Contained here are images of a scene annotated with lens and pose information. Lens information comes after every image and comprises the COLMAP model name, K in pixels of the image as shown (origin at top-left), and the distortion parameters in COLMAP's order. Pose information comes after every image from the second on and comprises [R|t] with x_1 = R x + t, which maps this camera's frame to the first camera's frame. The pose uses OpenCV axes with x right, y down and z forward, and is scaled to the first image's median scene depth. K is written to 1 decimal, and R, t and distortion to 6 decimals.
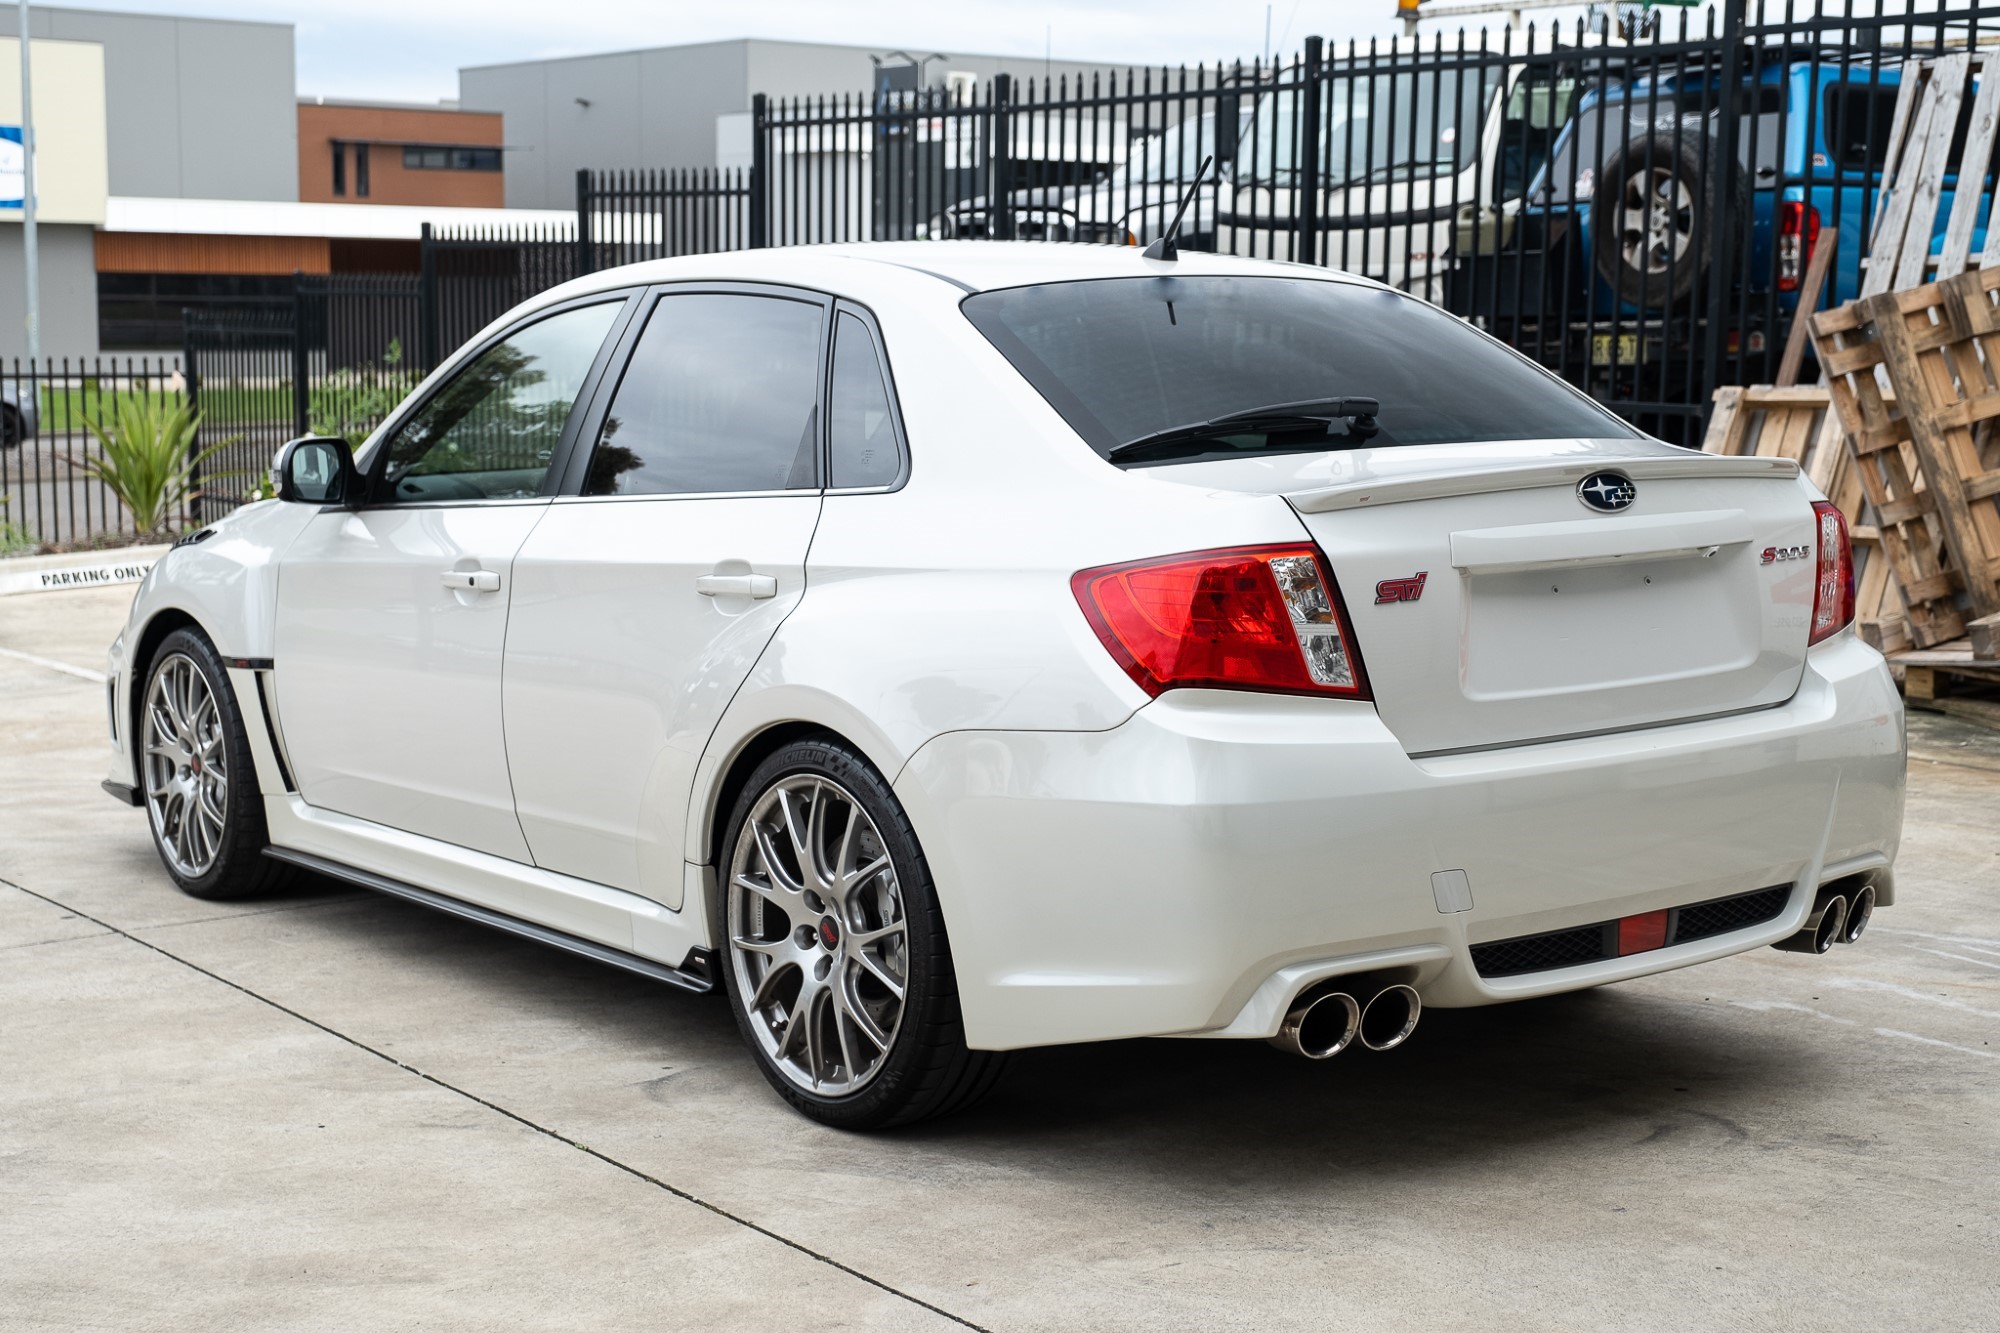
lens RADIAL K [[2925.8, 0, 1000.6], [0, 2925.8, 707.9], [0, 0, 1]] dist [0.140129, -0.943717]
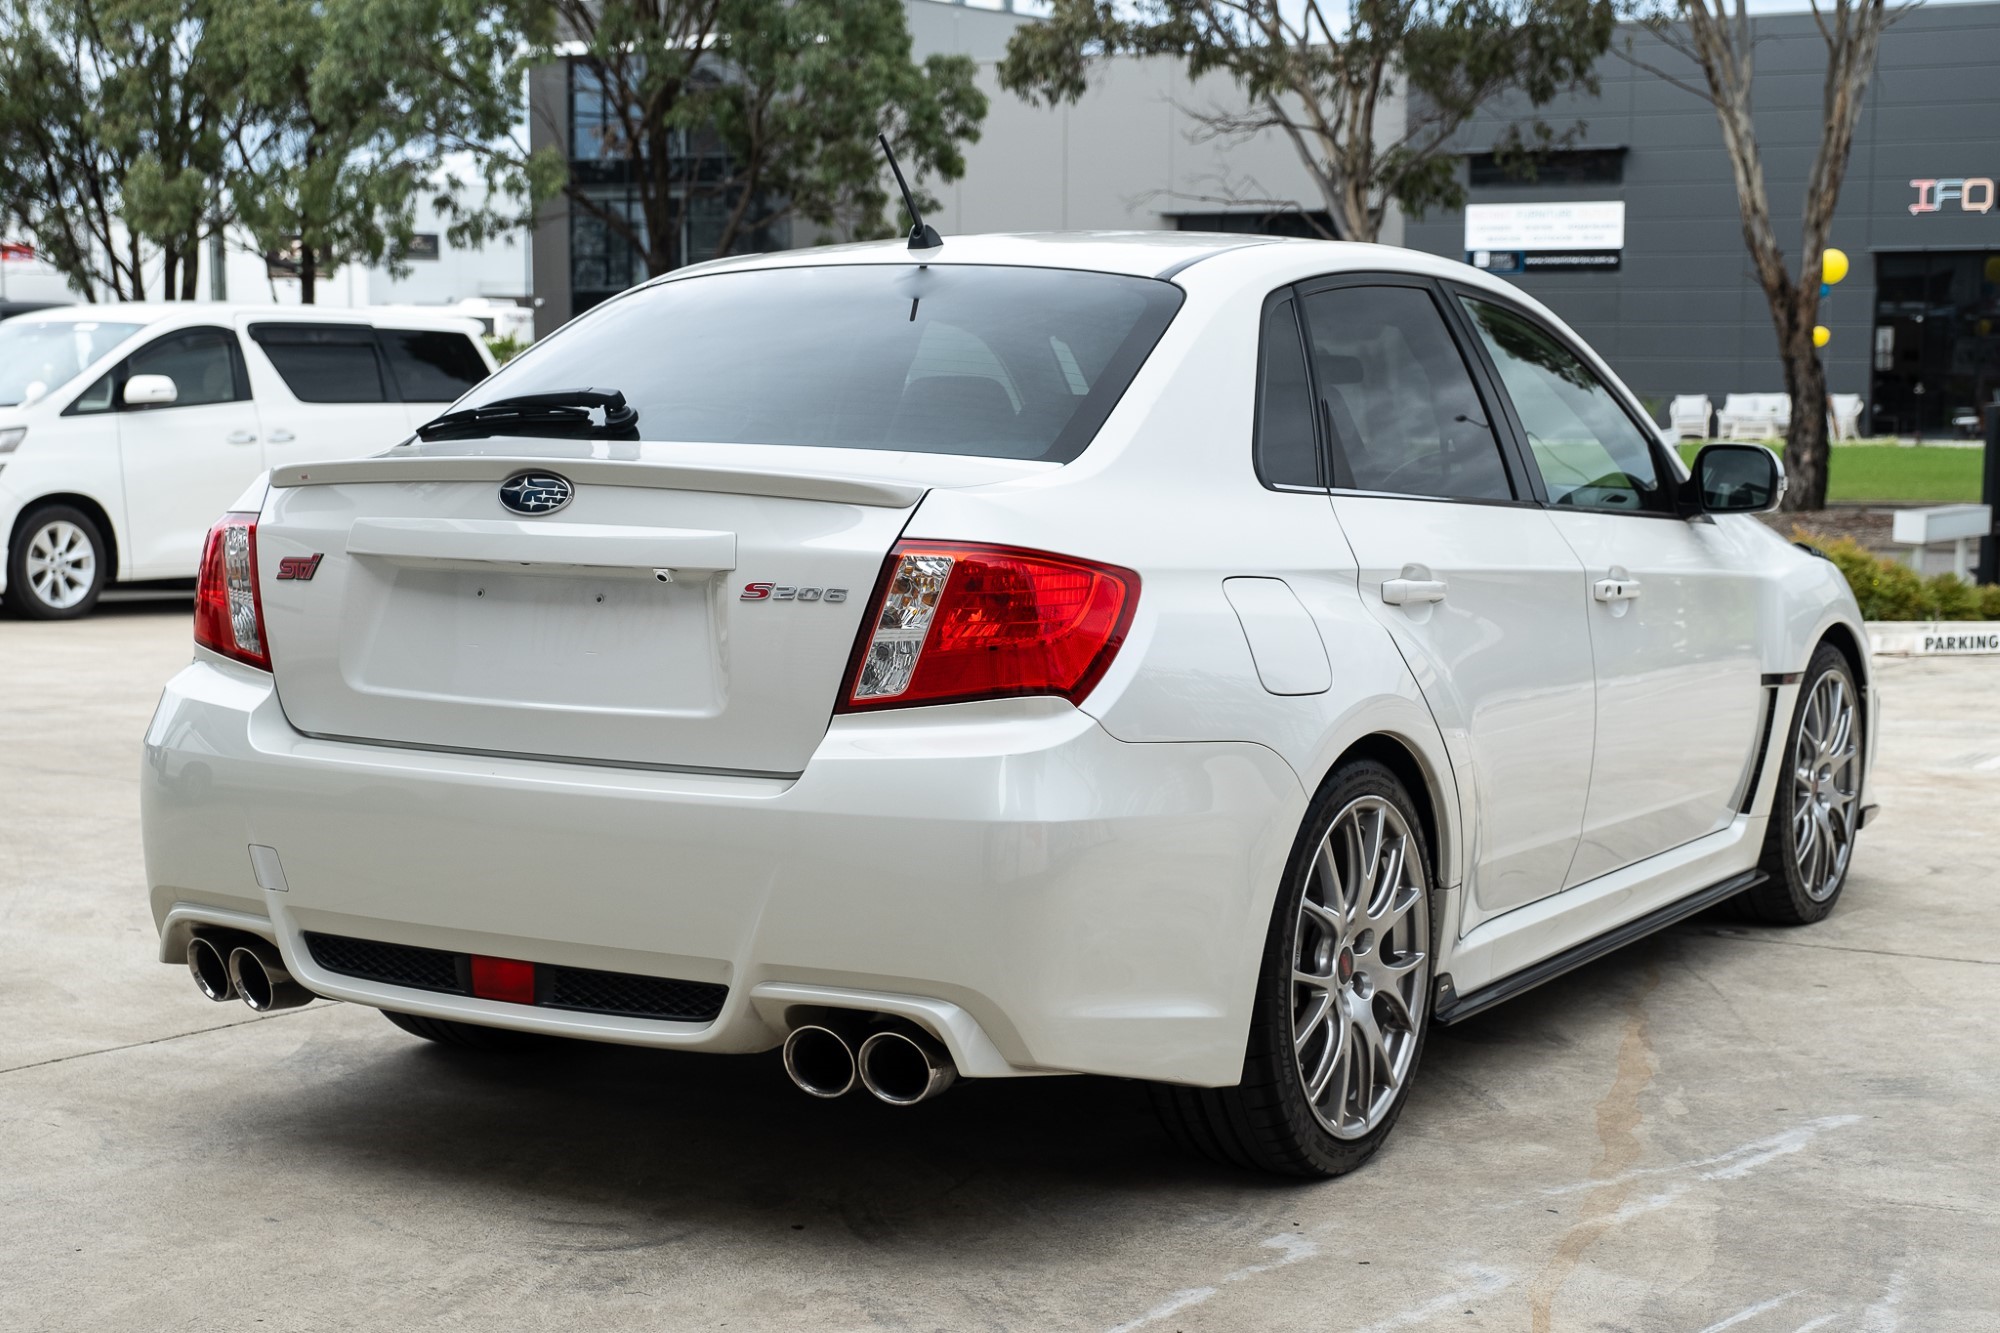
lens RADIAL K [[2991.6, 0, 999.3], [0, 2991.6, 783.0], [0, 0, 1]] dist [0.048111, 0.057822]
pose [[0.390920, 0.137758, -0.910057, 1.083533], [-0.135647, 0.986563, 0.091071, -0.086189], [0.910374, 0.087845, 0.404354, 0.740436]]
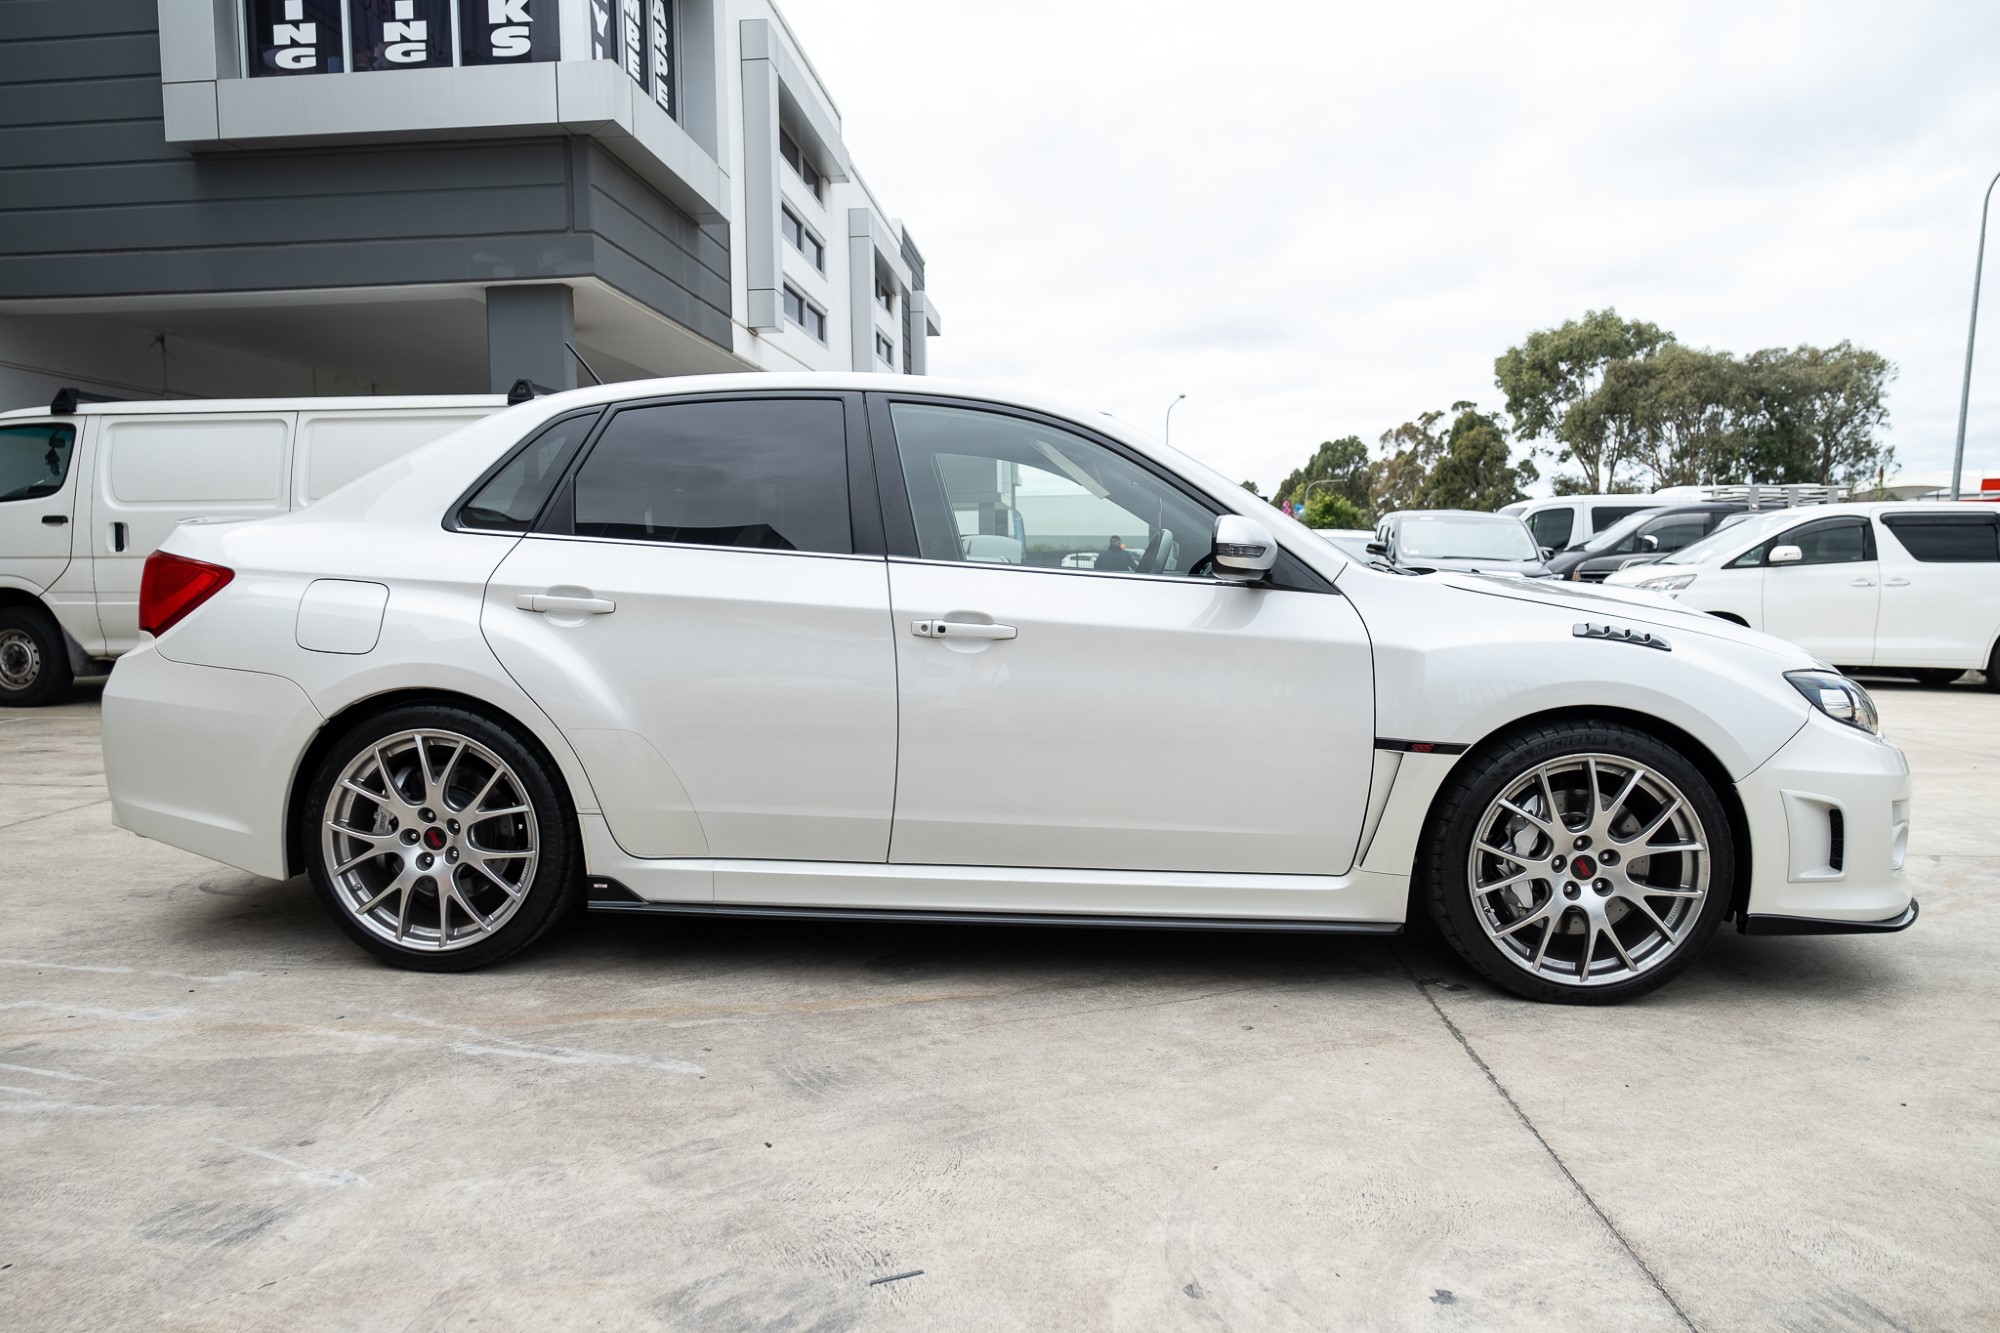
lens RADIAL K [[1332.5, 0, 1000.0], [0, 1332.5, 666.5], [0, 0, 1]] dist [0.002342, 0.001978]
pose [[-0.668108, 0.066849, -0.741055, 0.553575], [-0.093961, 0.980403, 0.173151, -0.184774], [0.738108, 0.185314, -0.648734, 1.886207]]
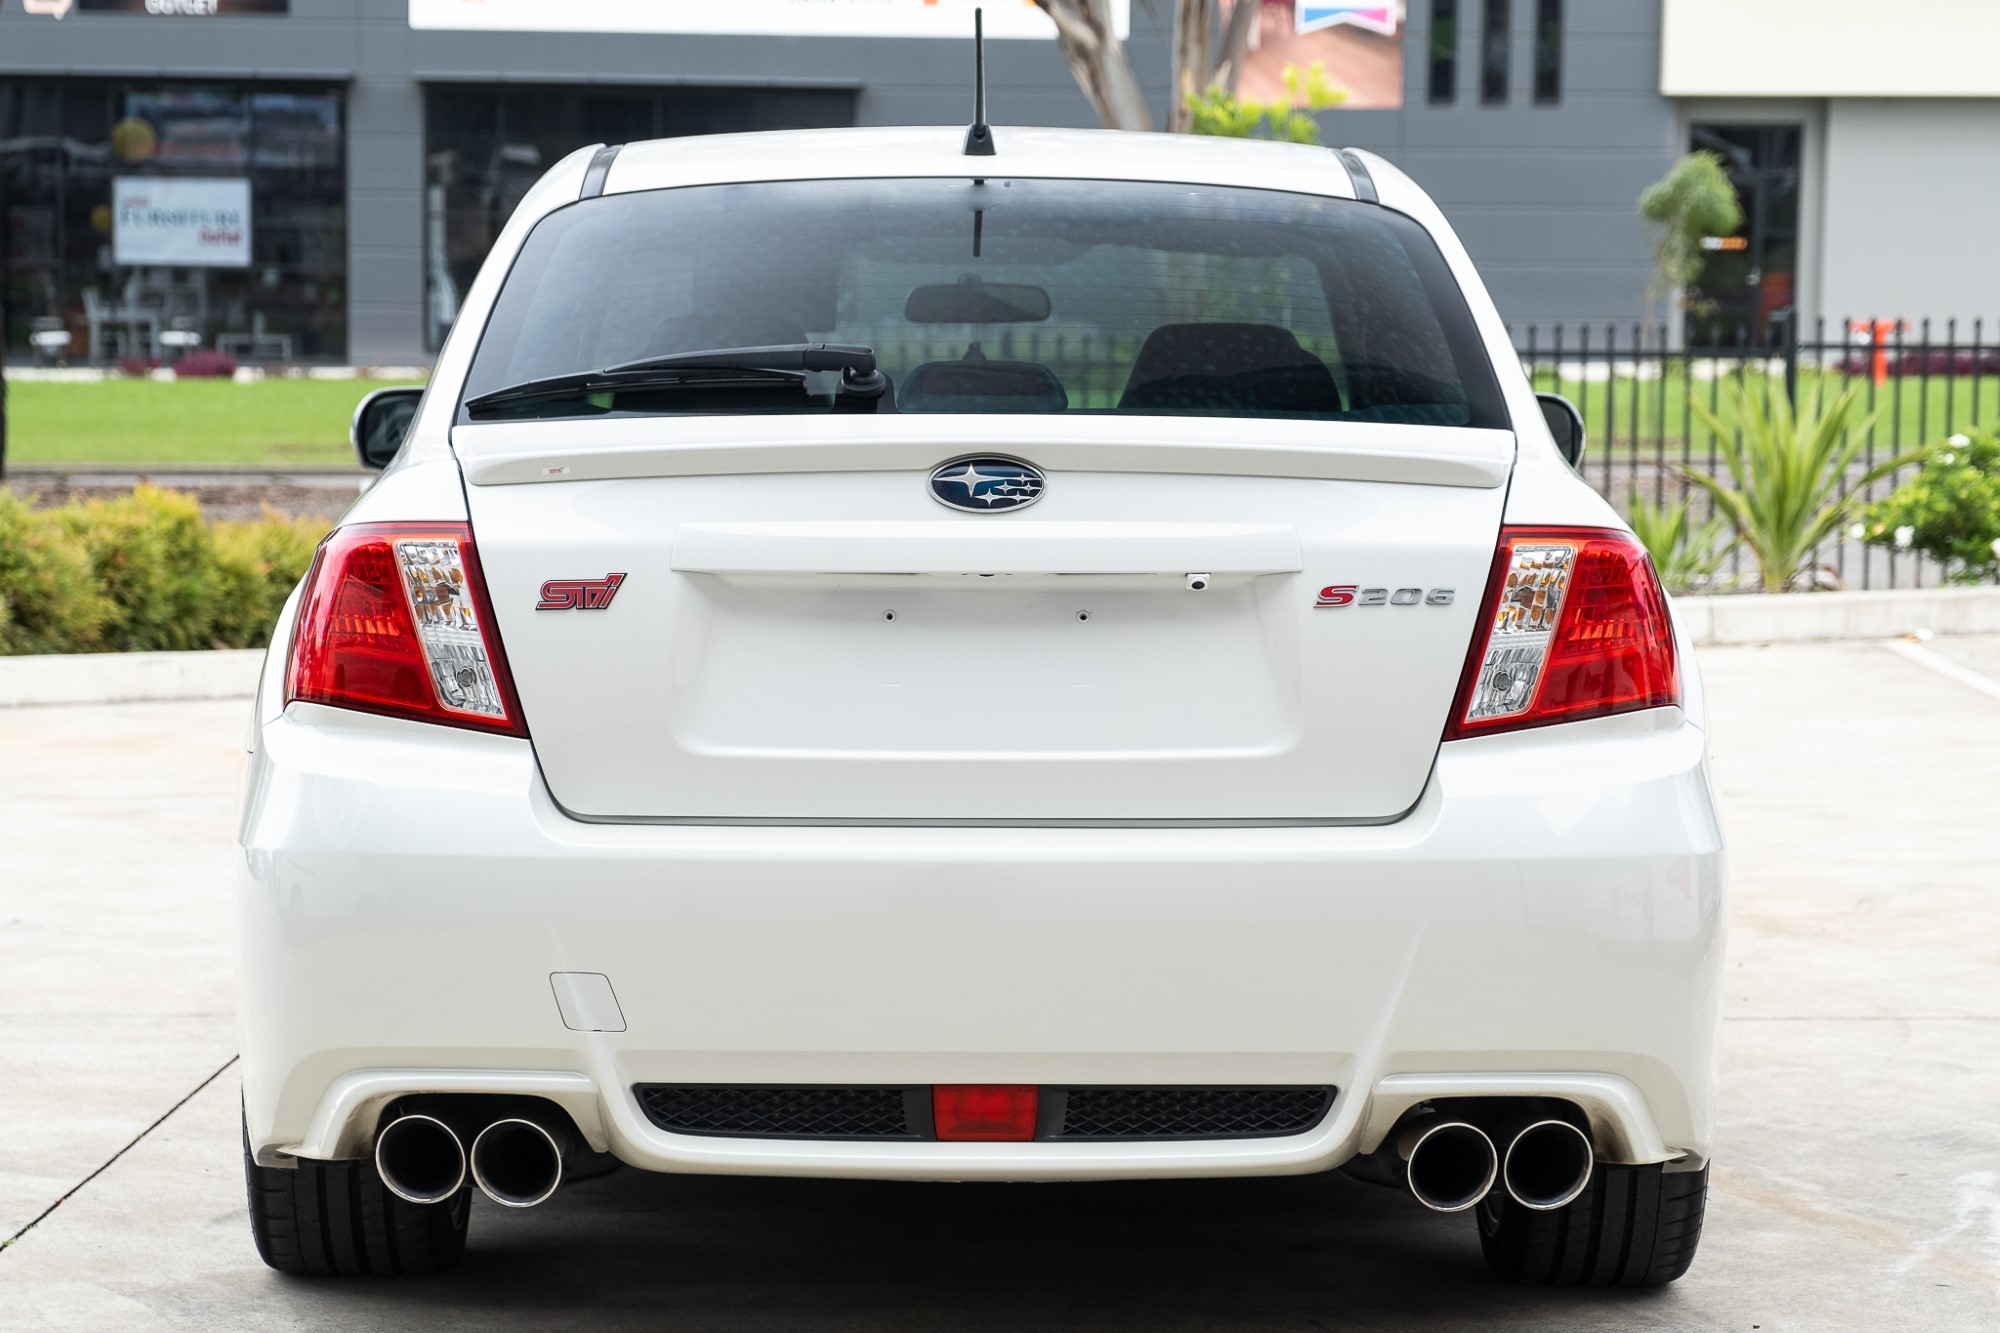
lens RADIAL K [[4982.8, 0, 1000.0], [0, 4982.8, 666.5], [0, 0, 1]] dist [0.028866, 0.025531]
pose [[0.815133, 0.061672, -0.575982, 0.874083], [-0.094081, 0.995210, -0.026584, 0.001663], [0.571583, 0.075859, 0.817030, 0.025401]]
